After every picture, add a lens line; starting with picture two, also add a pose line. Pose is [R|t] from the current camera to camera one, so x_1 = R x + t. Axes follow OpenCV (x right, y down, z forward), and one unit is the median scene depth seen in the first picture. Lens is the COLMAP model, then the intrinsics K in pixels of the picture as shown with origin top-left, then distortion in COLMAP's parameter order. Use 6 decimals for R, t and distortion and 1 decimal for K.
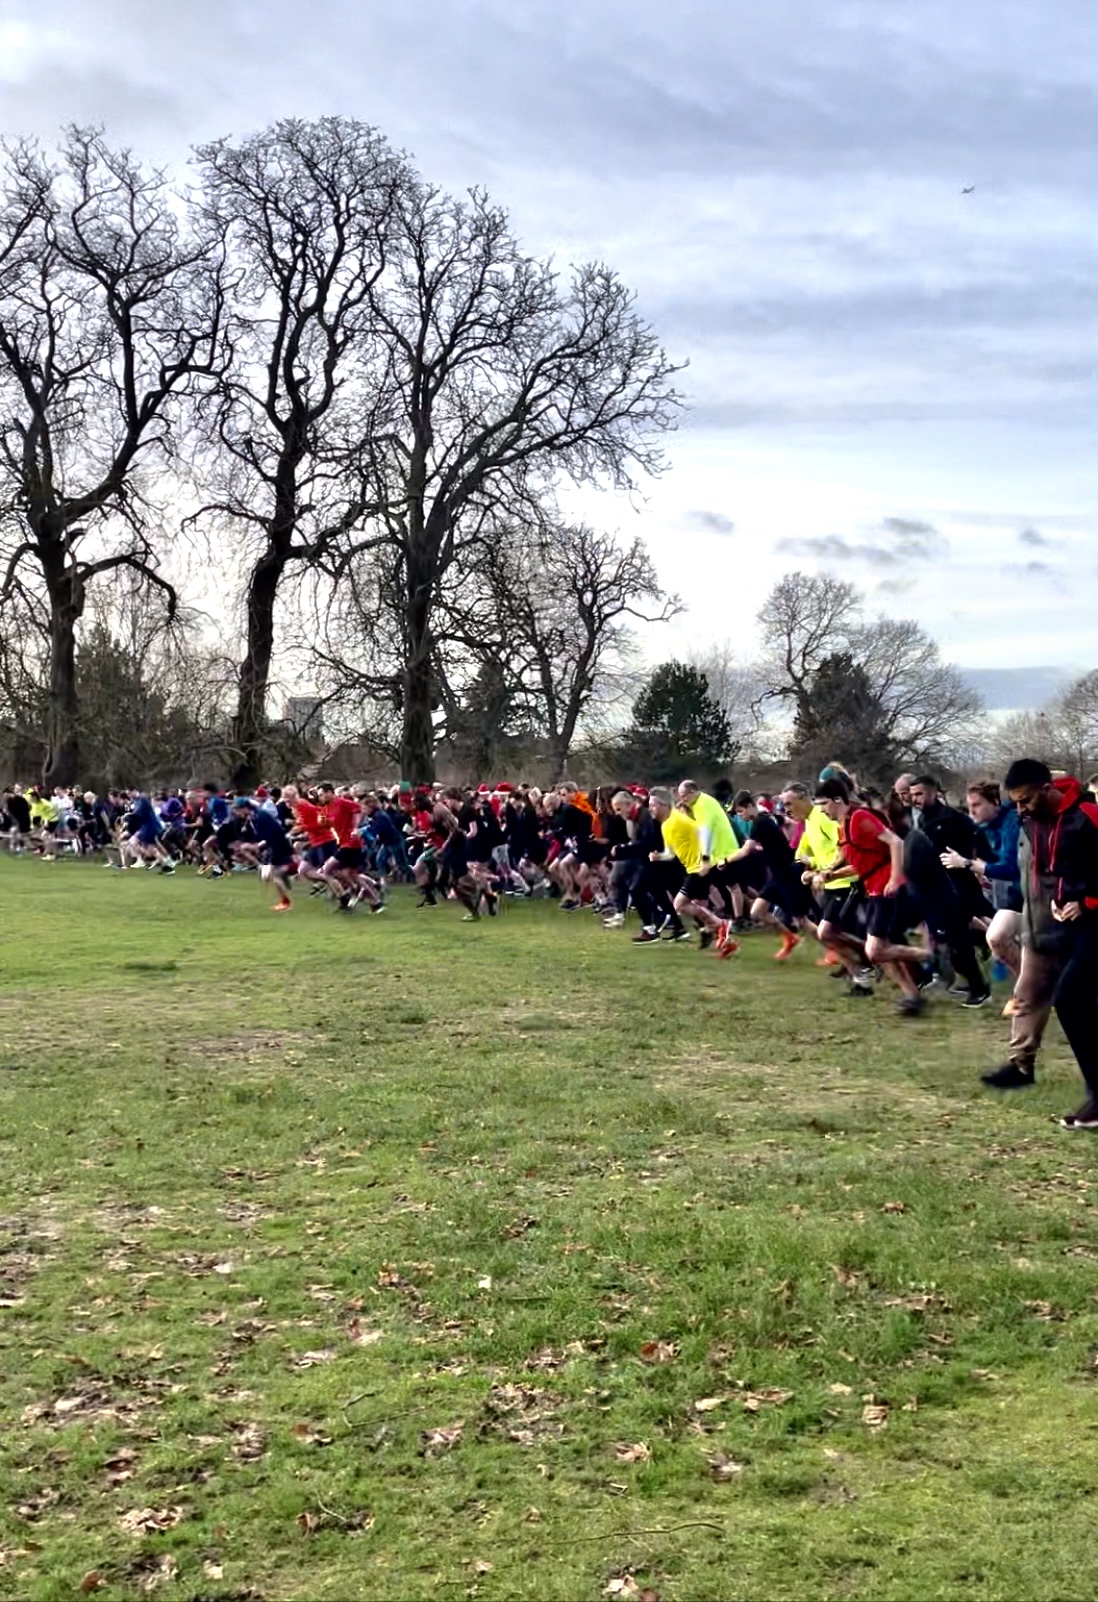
lens RADIAL K [[627.1, 0, 549.0], [0, 627.1, 801.0], [0, 0, 1]] dist [-0.000189, -0.000051]
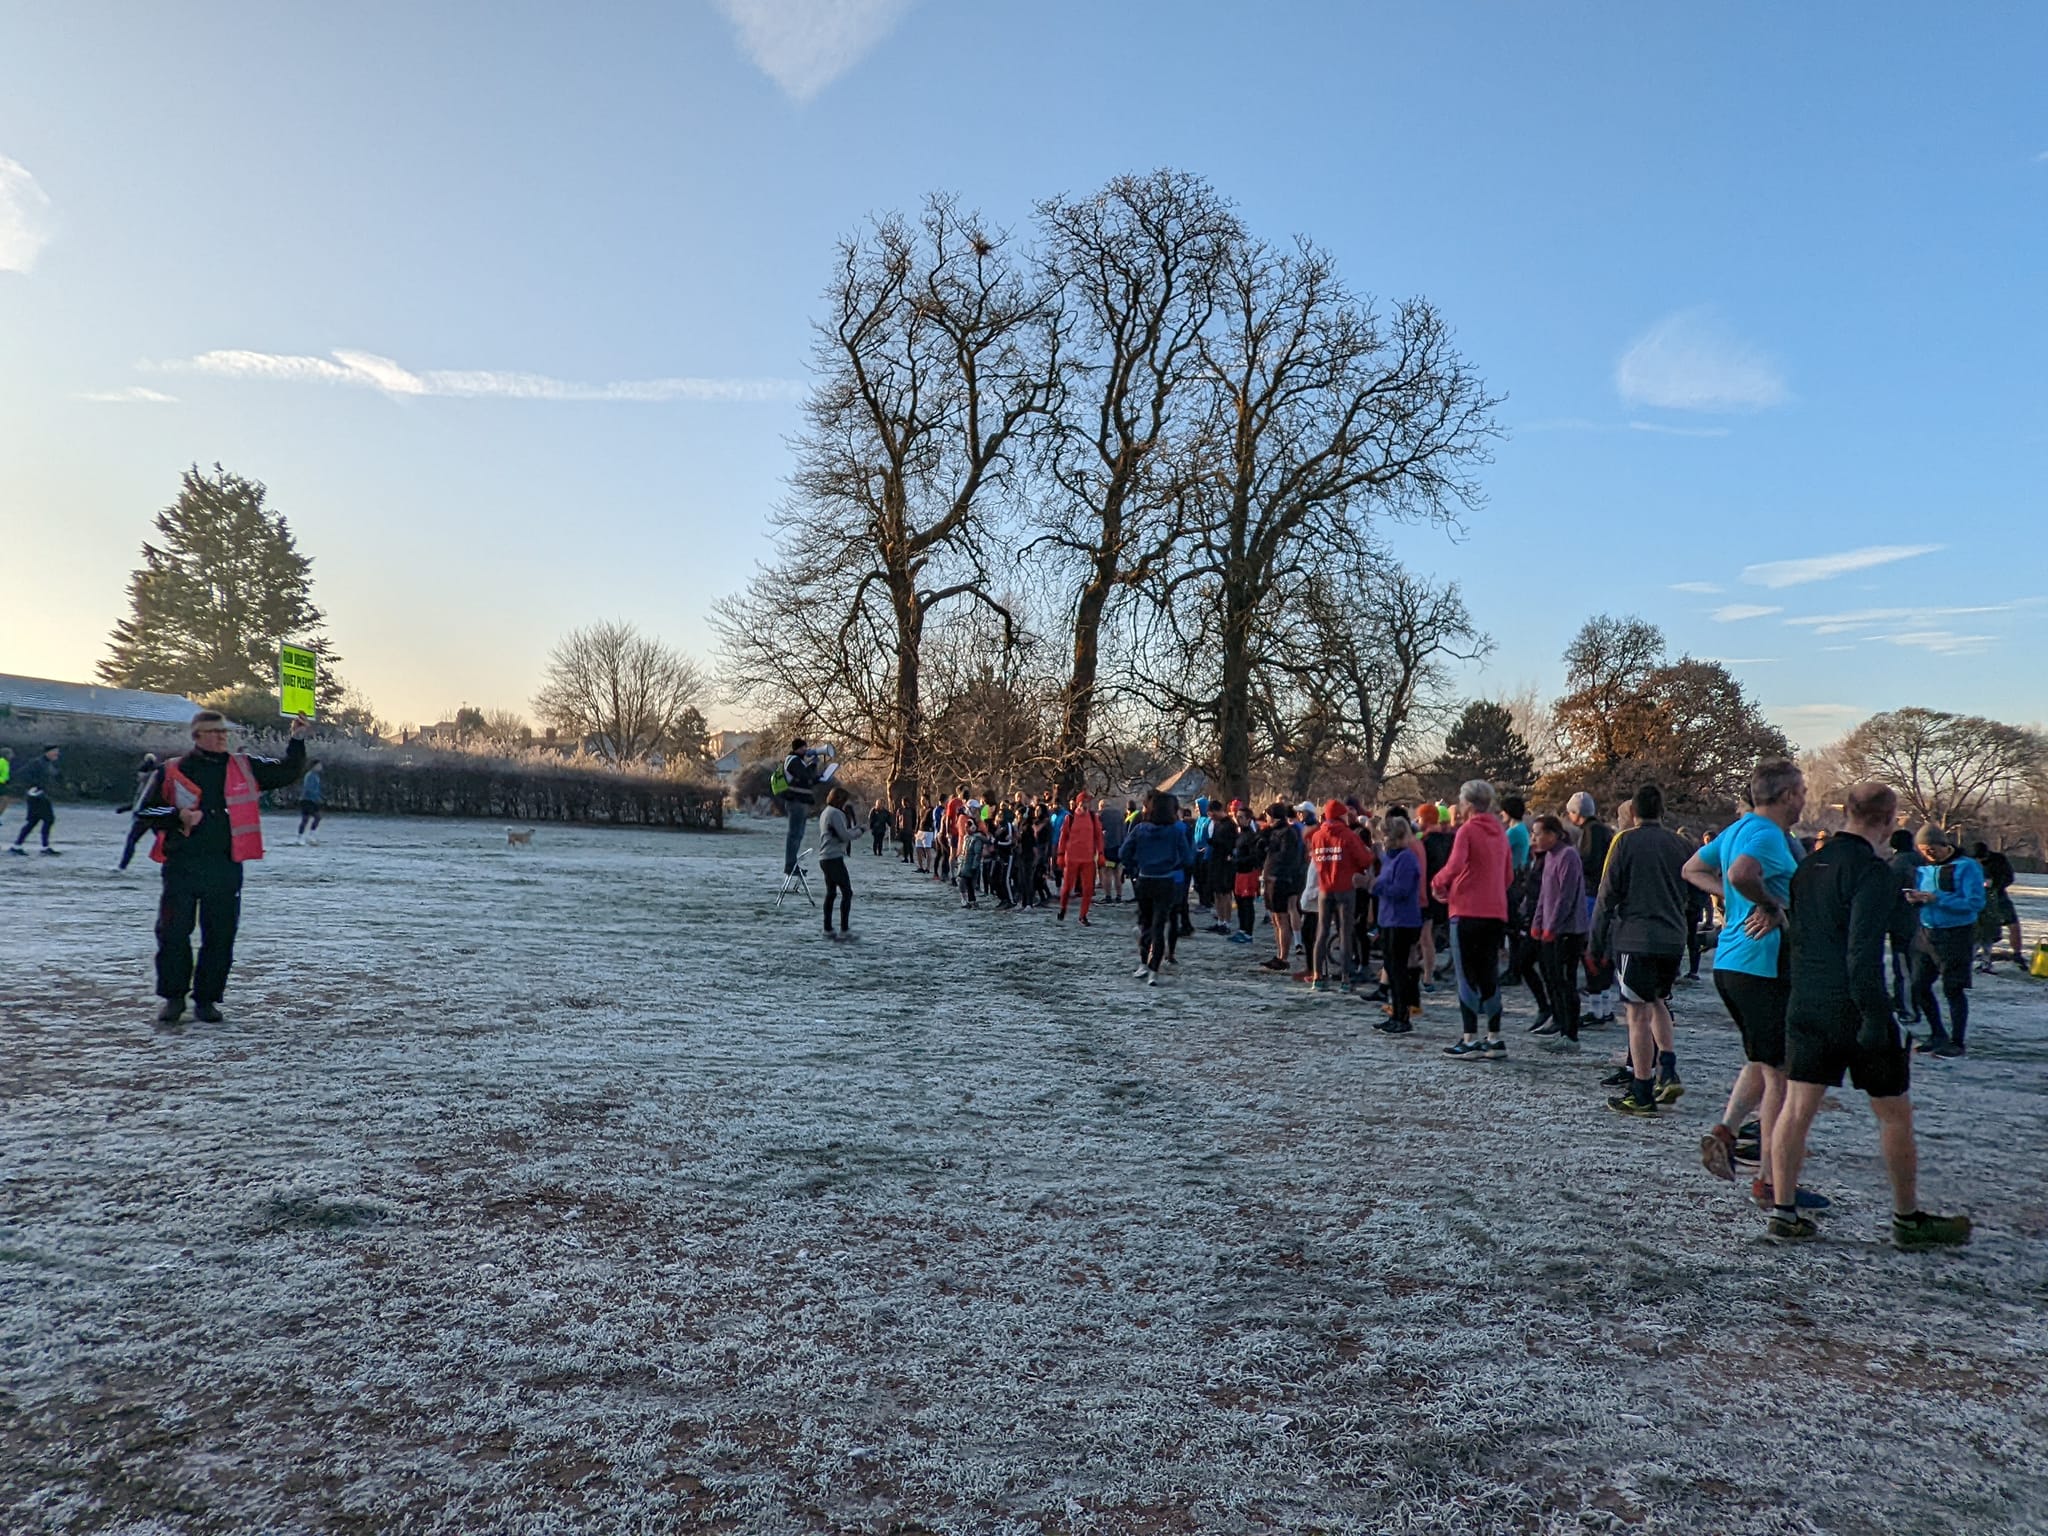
lens RADIAL K [[1523.9, 0, 1024.0], [0, 1523.9, 768.0], [0, 0, 1]] dist [-0.053373, -0.001184]
pose [[0.985136, 0.023569, -0.170154, -0.122704], [-0.032667, 0.998171, -0.050868, 0.056390], [0.168644, 0.055671, 0.984104, -1.544700]]
